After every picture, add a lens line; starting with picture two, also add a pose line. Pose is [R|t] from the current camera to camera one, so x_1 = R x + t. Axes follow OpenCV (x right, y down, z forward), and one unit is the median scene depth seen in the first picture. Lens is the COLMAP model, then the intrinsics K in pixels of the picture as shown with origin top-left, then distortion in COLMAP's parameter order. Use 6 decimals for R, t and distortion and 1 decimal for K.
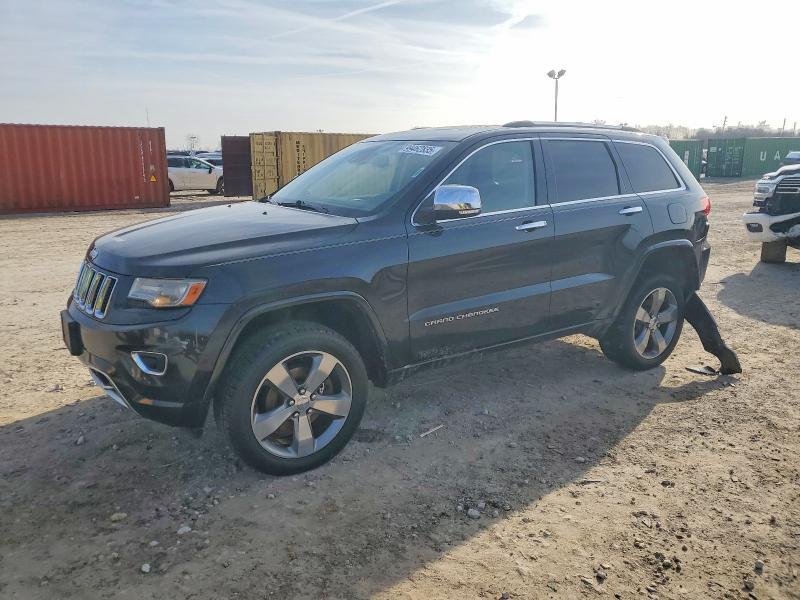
lens RADIAL K [[614.8, 0, 382.8], [0, 614.8, 301.0], [0, 0, 1]] dist [0.009777, 0.004119]
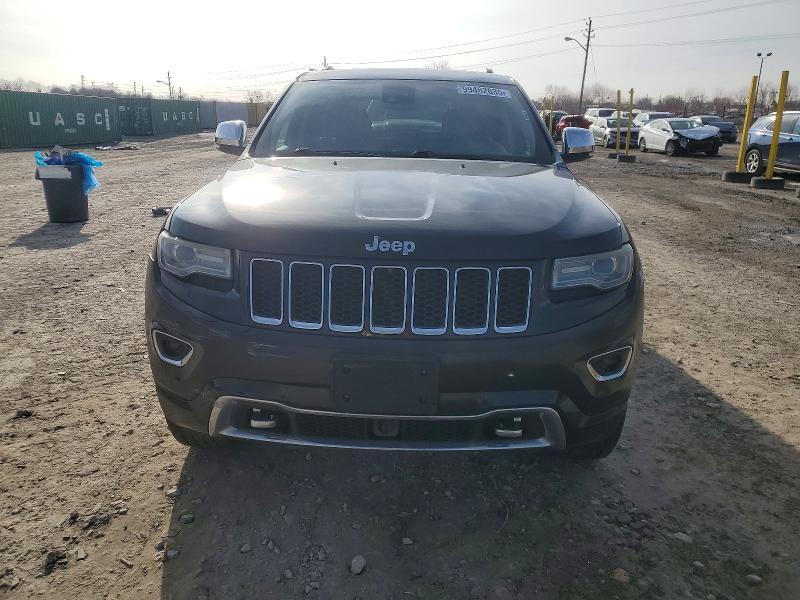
lens RADIAL K [[614.8, 0, 382.8], [0, 614.8, 301.0], [0, 0, 1]] dist [0.009777, 0.004119]
pose [[0.578177, -0.208739, 0.788758, -1.079284], [0.159997, 0.976957, 0.141263, -0.121740], [-0.800070, 0.044524, 0.598252, 0.749140]]
